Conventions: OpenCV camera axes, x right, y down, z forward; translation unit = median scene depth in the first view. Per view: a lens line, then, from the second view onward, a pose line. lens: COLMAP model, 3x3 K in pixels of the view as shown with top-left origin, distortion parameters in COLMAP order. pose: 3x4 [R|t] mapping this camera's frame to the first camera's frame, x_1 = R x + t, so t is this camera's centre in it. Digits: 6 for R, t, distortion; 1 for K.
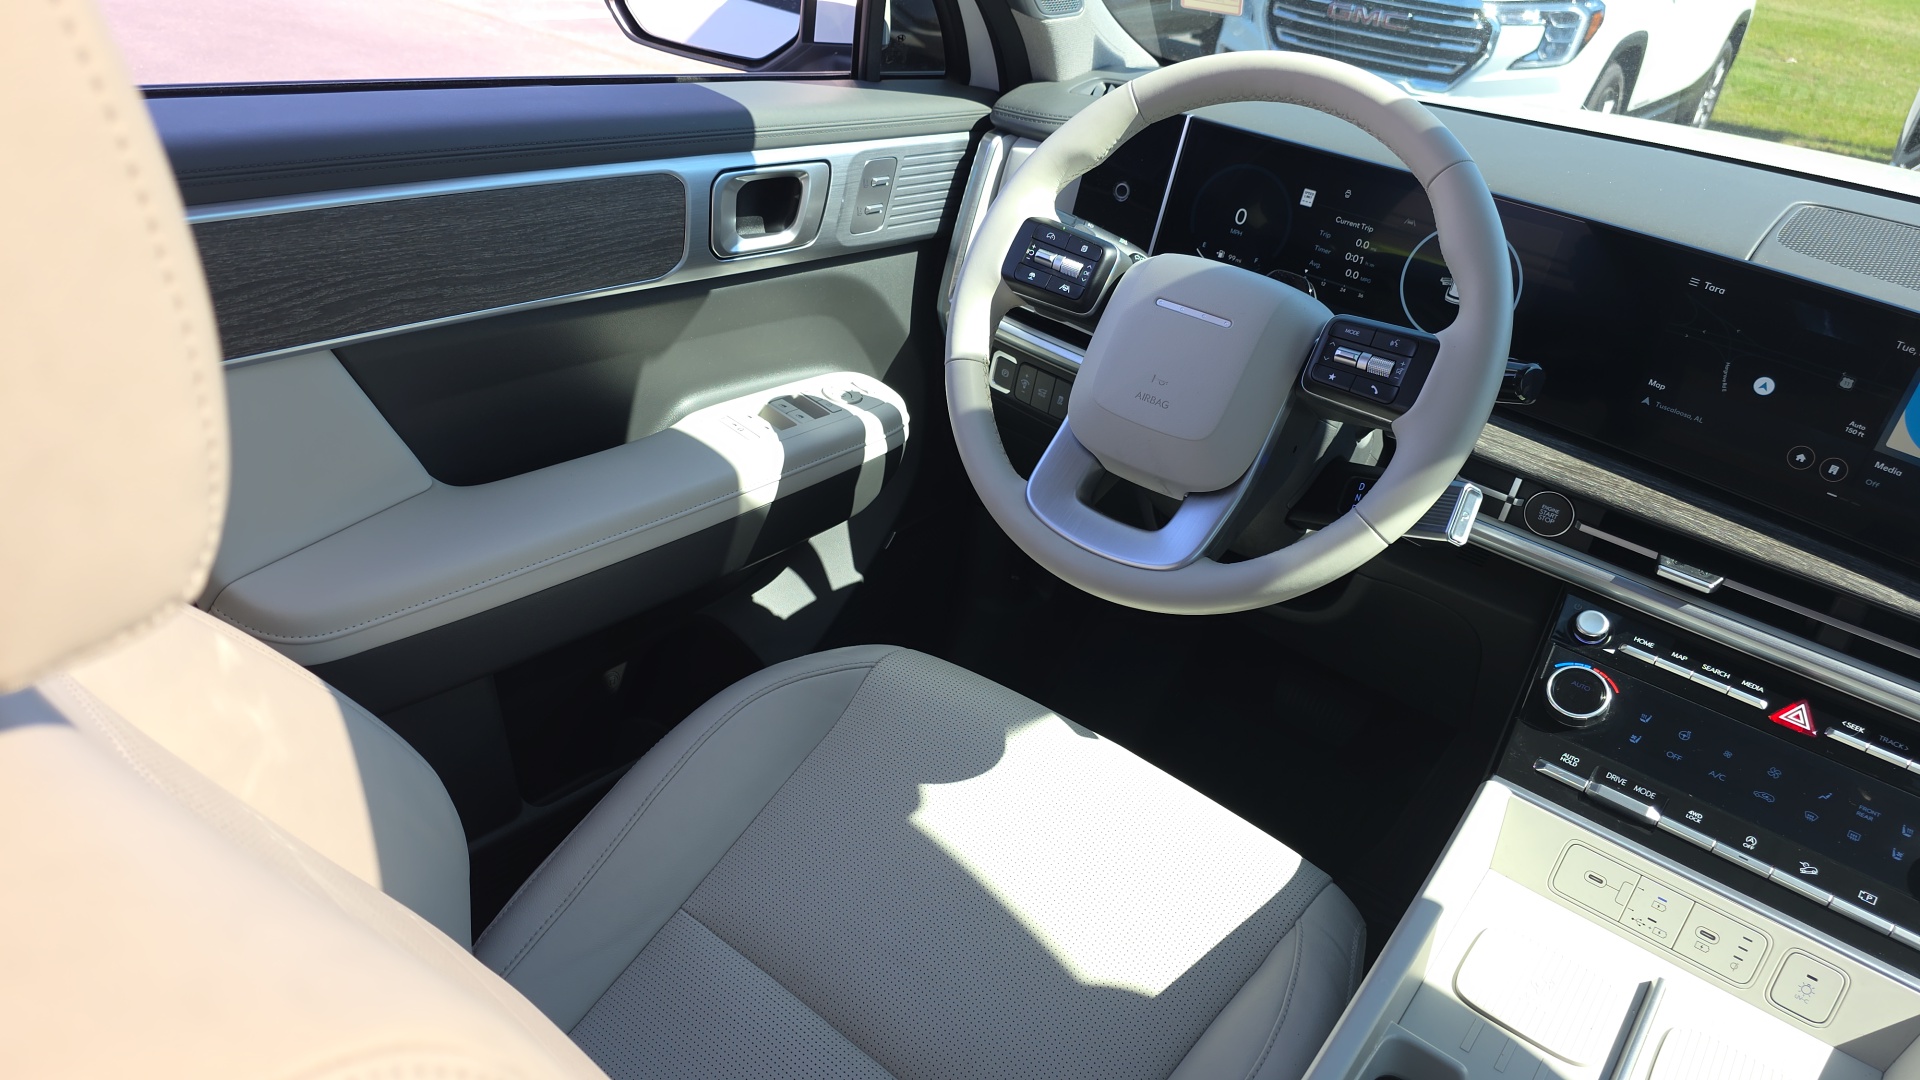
lens RADIAL K [[1297.2, 0, 944.7], [0, 1297.2, 540.1], [0, 0, 1]] dist [0.051258, -0.048962]
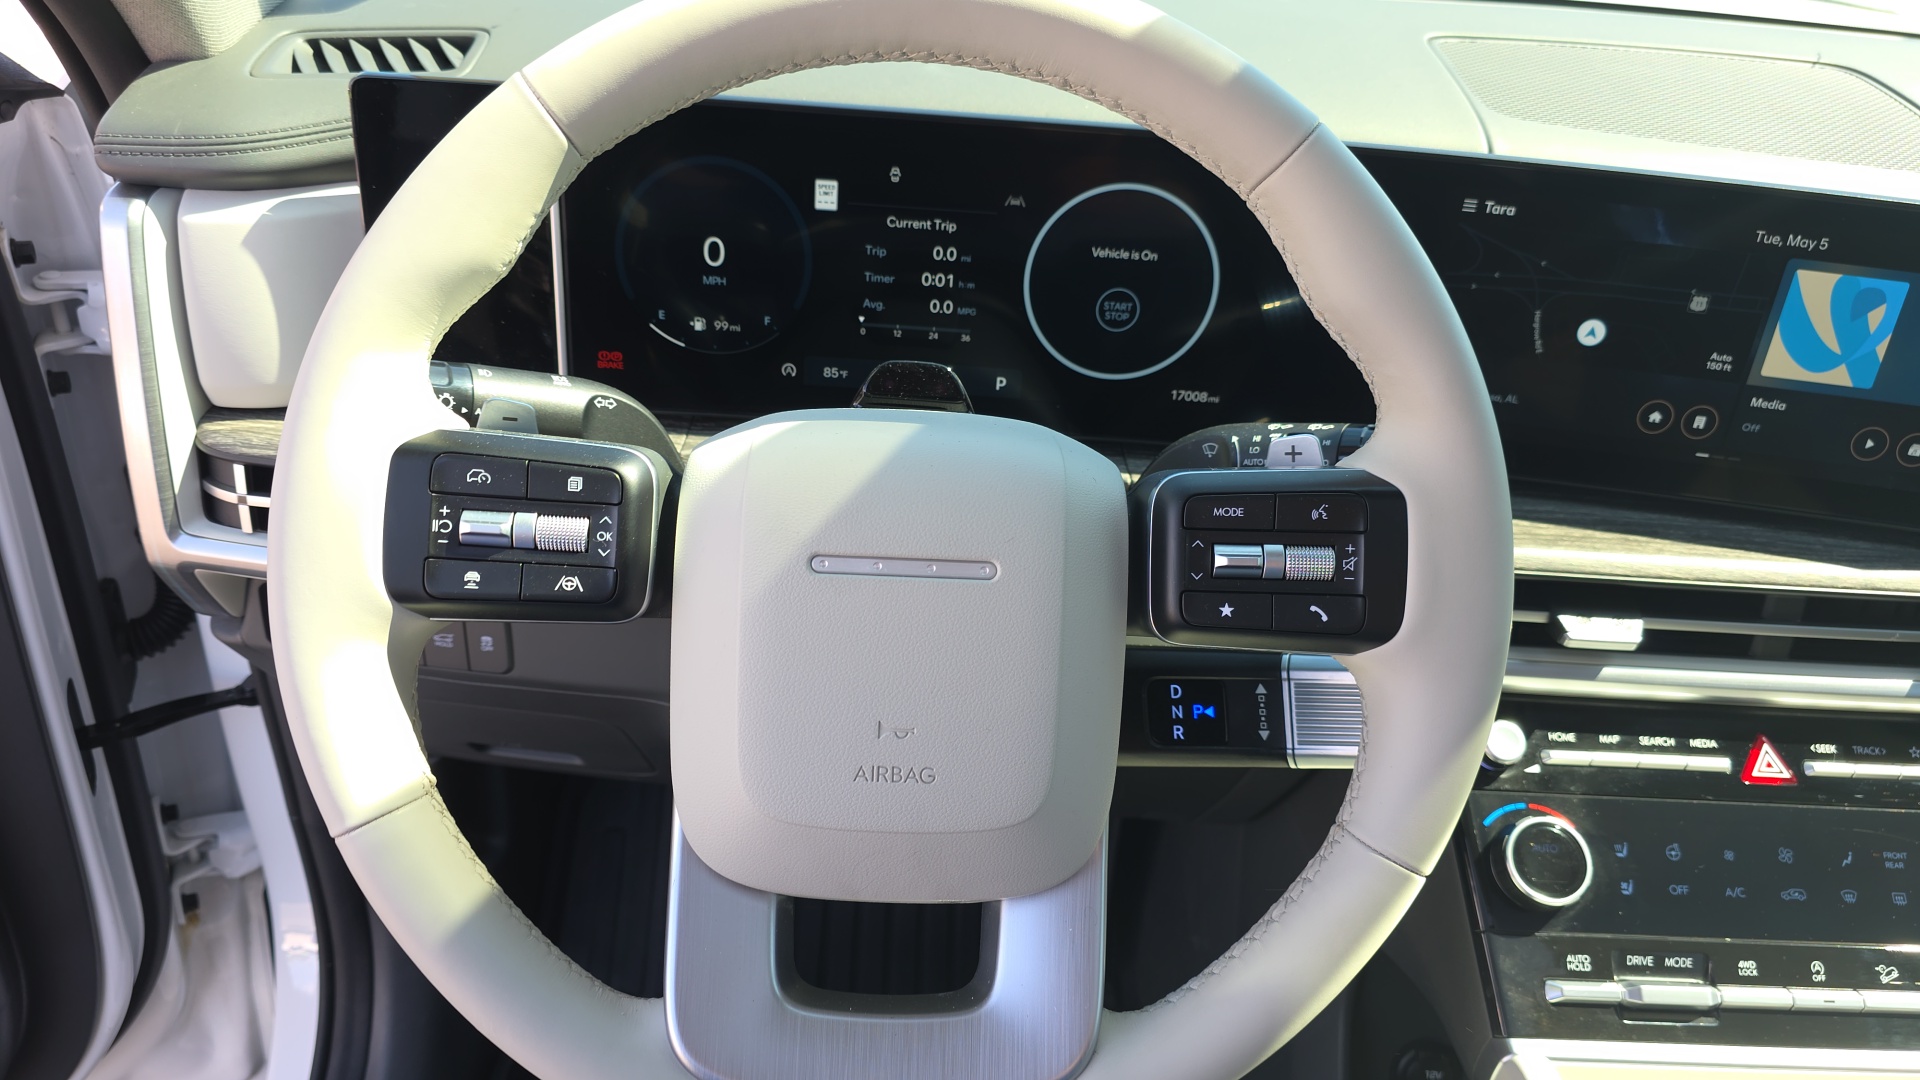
lens RADIAL K [[1315.1, 0, 950.7], [0, 1315.1, 555.8], [0, 0, 1]] dist [0.048063, -0.063354]
pose [[0.780672, -0.390720, 0.487740, -0.018033], [0.330012, 0.920507, 0.209188, -0.257243], [-0.530701, -0.002347, 0.847556, 0.574890]]
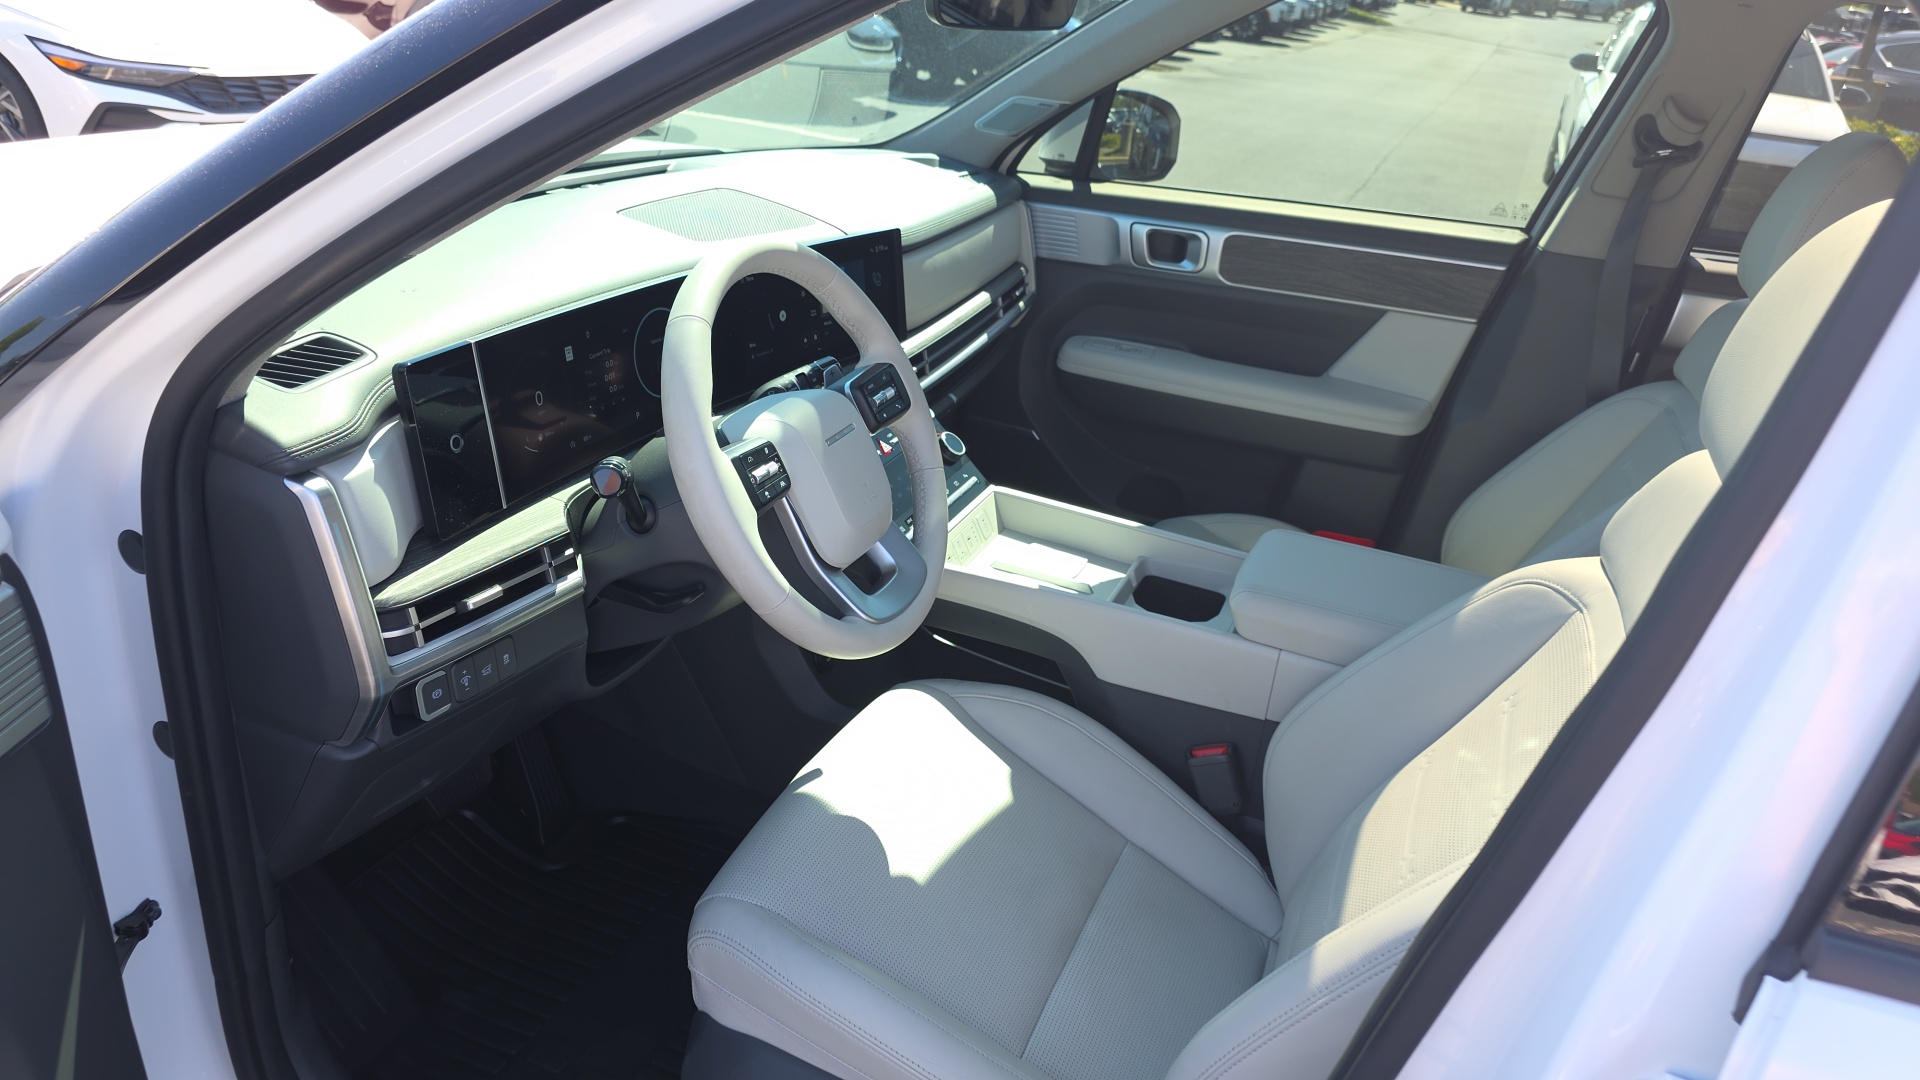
lens RADIAL K [[1301.2, 0, 993.4], [0, 1301.2, 536.5], [0, 0, 1]] dist [0.088642, -0.092525]
pose [[-0.287422, -0.528736, 0.798640, -0.948572], [0.342758, 0.721826, 0.601236, -0.819660], [-0.894374, 0.446549, -0.026240, 0.900707]]
